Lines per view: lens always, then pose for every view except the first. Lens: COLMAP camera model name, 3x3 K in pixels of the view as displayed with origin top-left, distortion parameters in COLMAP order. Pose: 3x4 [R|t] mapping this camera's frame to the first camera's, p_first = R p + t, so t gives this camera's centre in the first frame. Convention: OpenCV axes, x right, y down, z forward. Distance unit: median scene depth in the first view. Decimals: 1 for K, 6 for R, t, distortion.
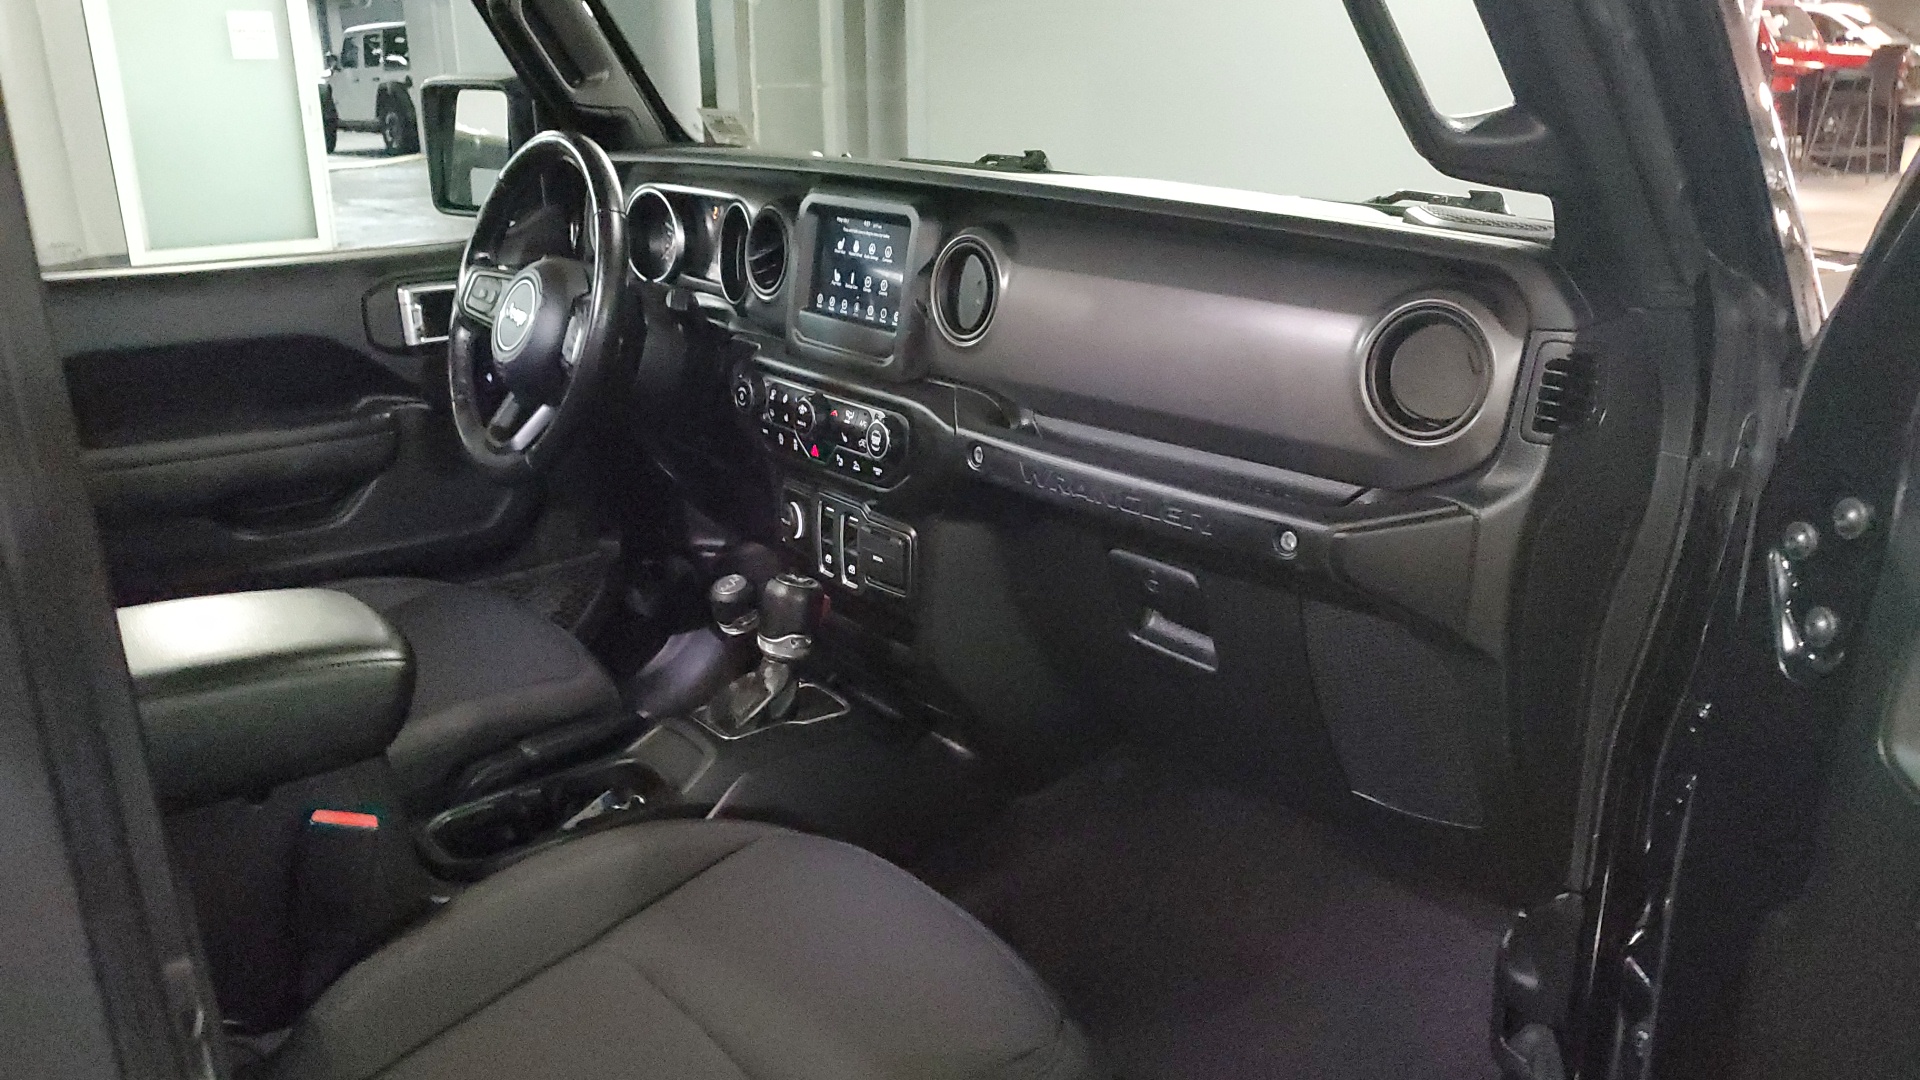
lens RADIAL K [[1431.1, 0, 959.7], [0, 1431.1, 650.5], [0, 0, 1]] dist [0.001388, -0.008750]
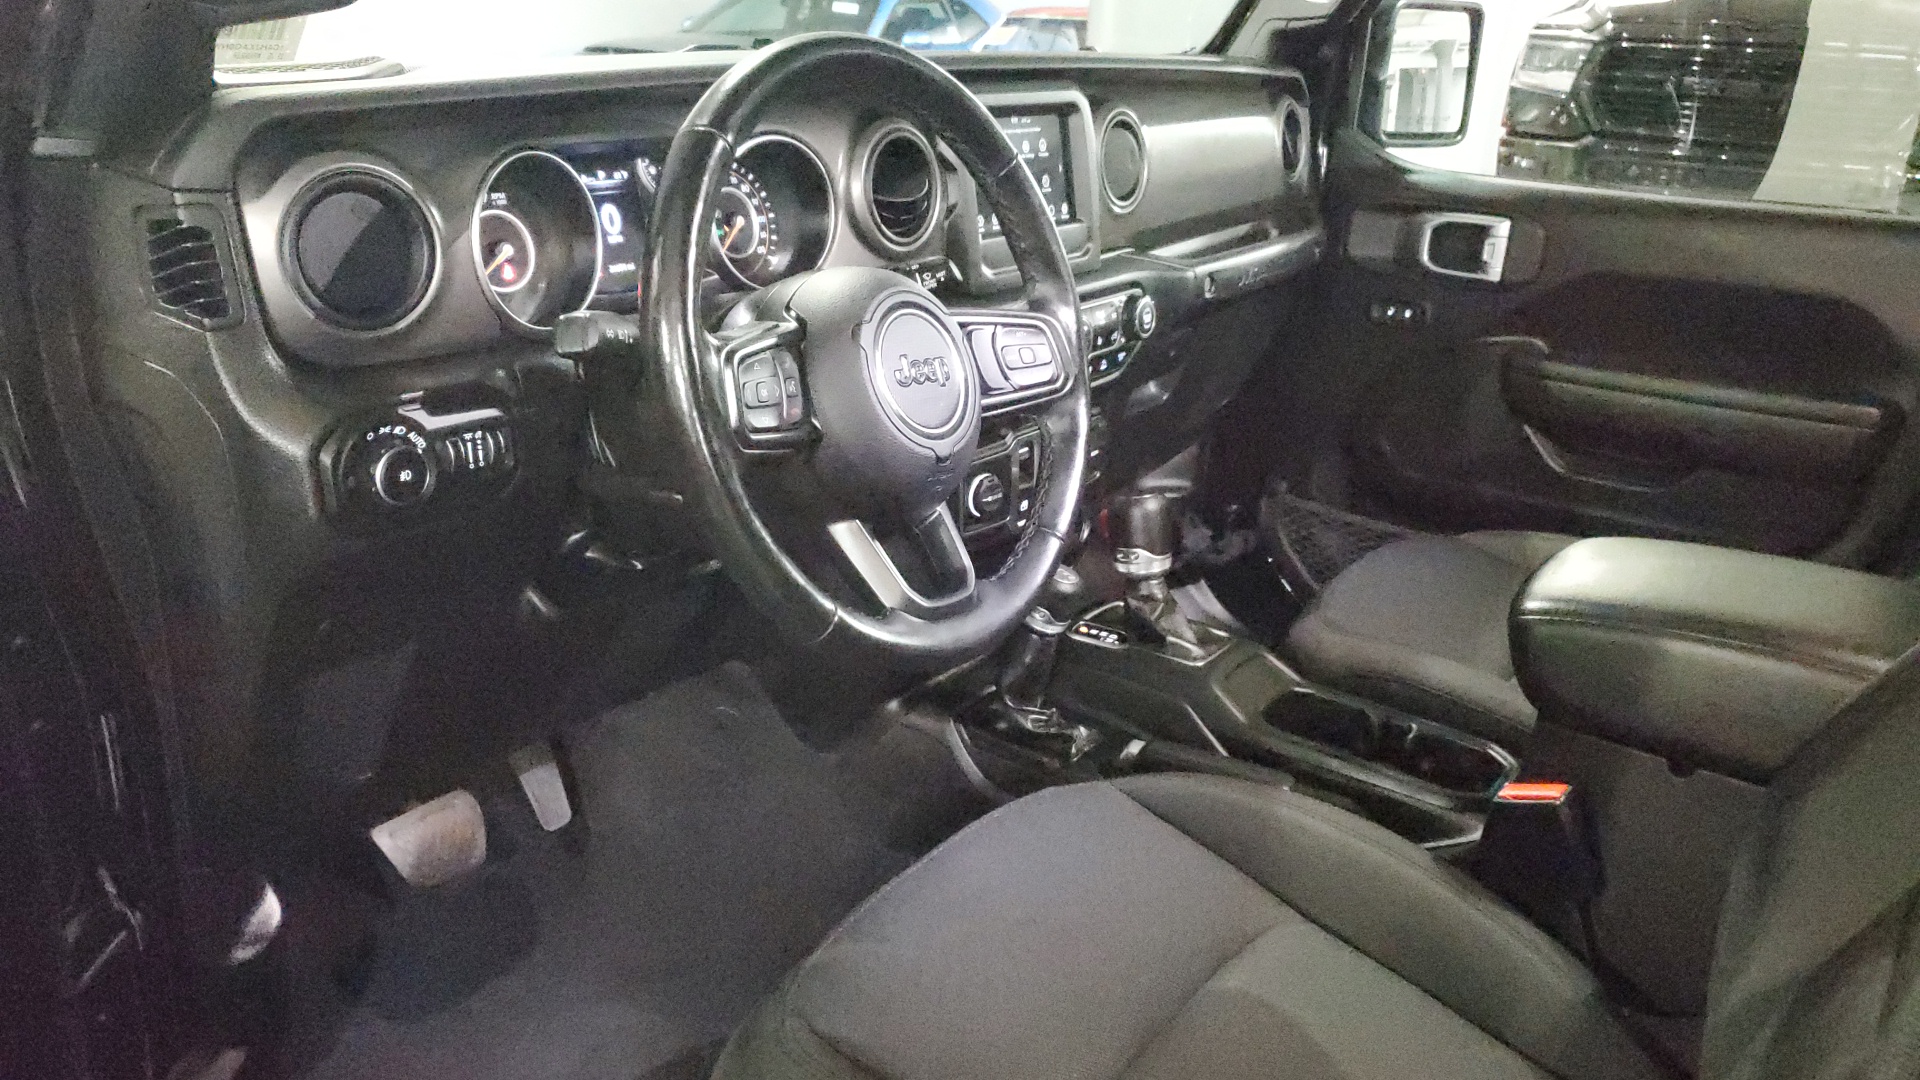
lens RADIAL K [[1506.3, 0, 960.0], [0, 1506.3, 540.0], [0, 0, 1]] dist [-0.002675, -0.003796]
pose [[-0.290889, -0.338000, 0.895064, -0.964902], [0.319496, 0.847499, 0.423872, -0.477053], [-0.901835, 0.409269, -0.138539, 1.247480]]
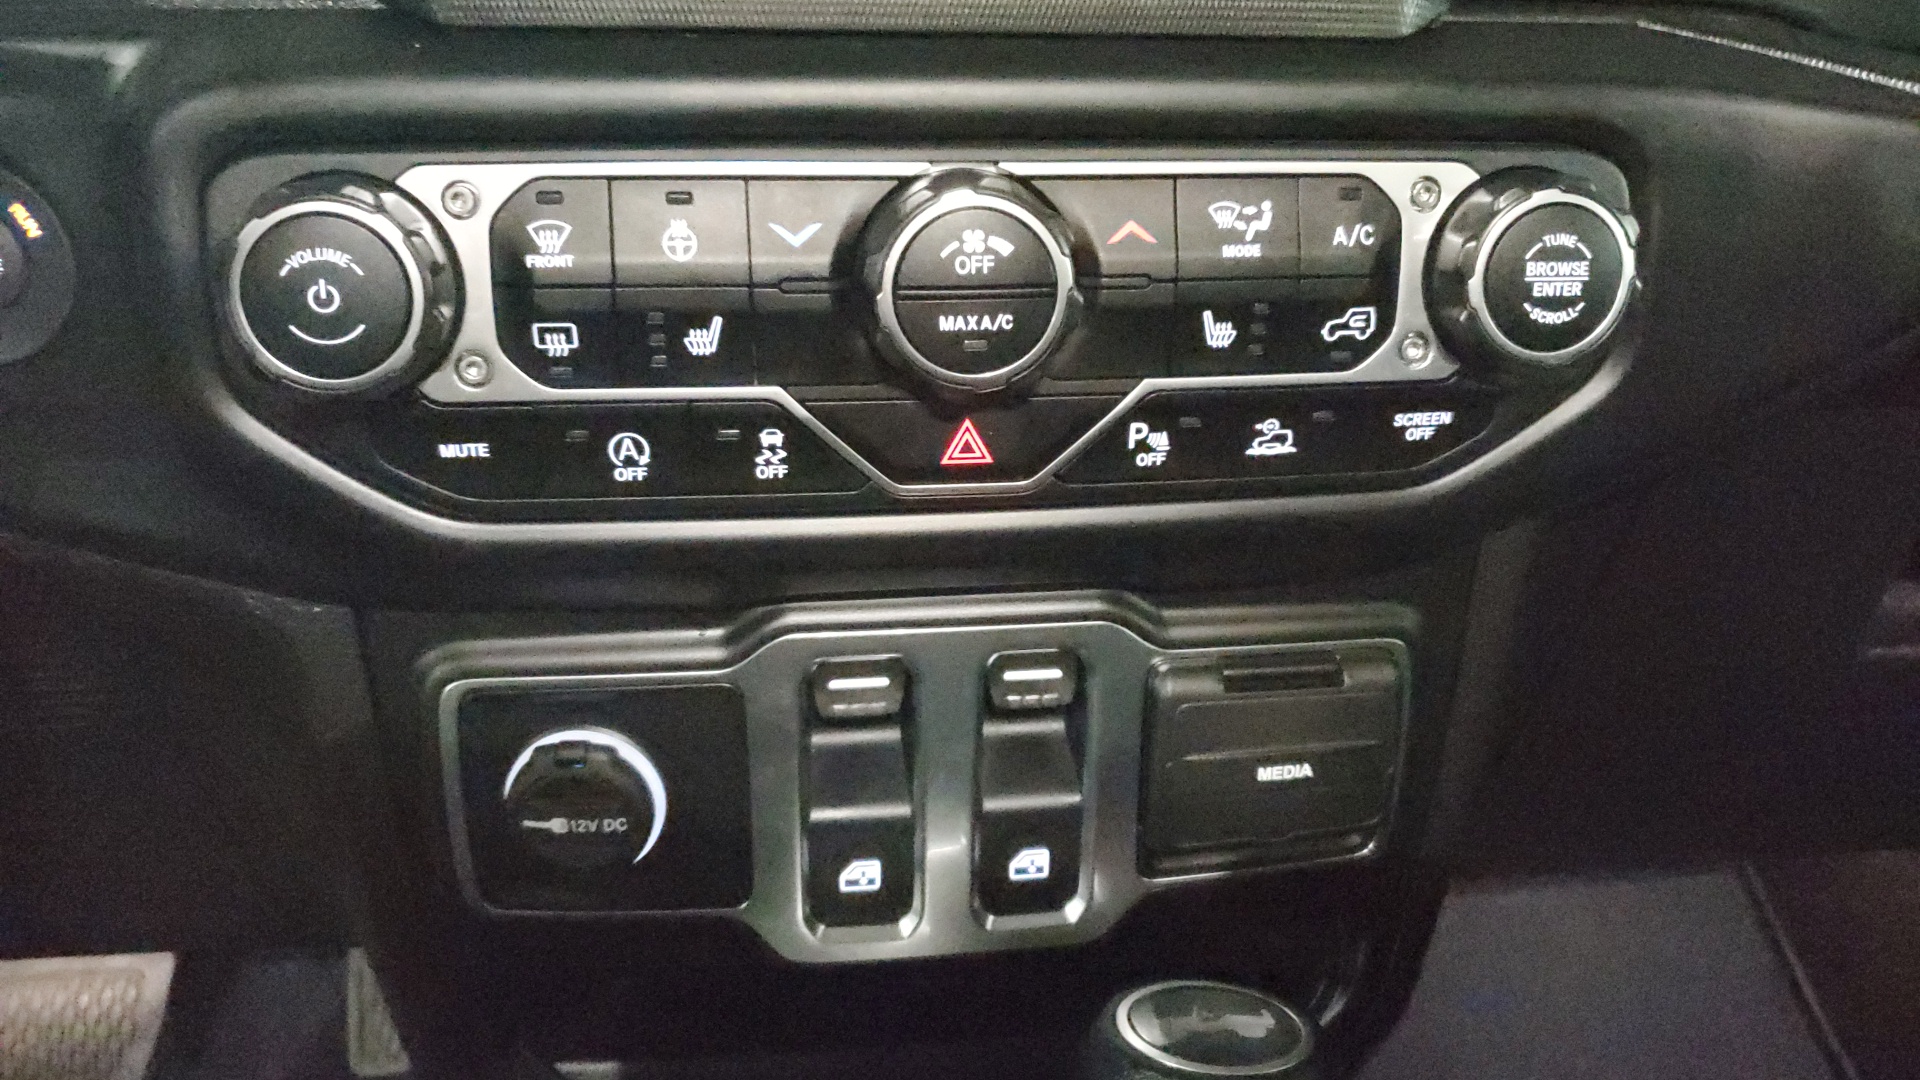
lens RADIAL K [[1506.3, 0, 960.0], [0, 1506.3, 540.0], [0, 0, 1]] dist [-0.002675, -0.003796]
pose [[0.492952, -0.316813, 0.810326, -0.290113], [0.308740, 0.934434, 0.177517, -0.168211], [-0.813436, 0.162673, 0.558444, 0.889888]]
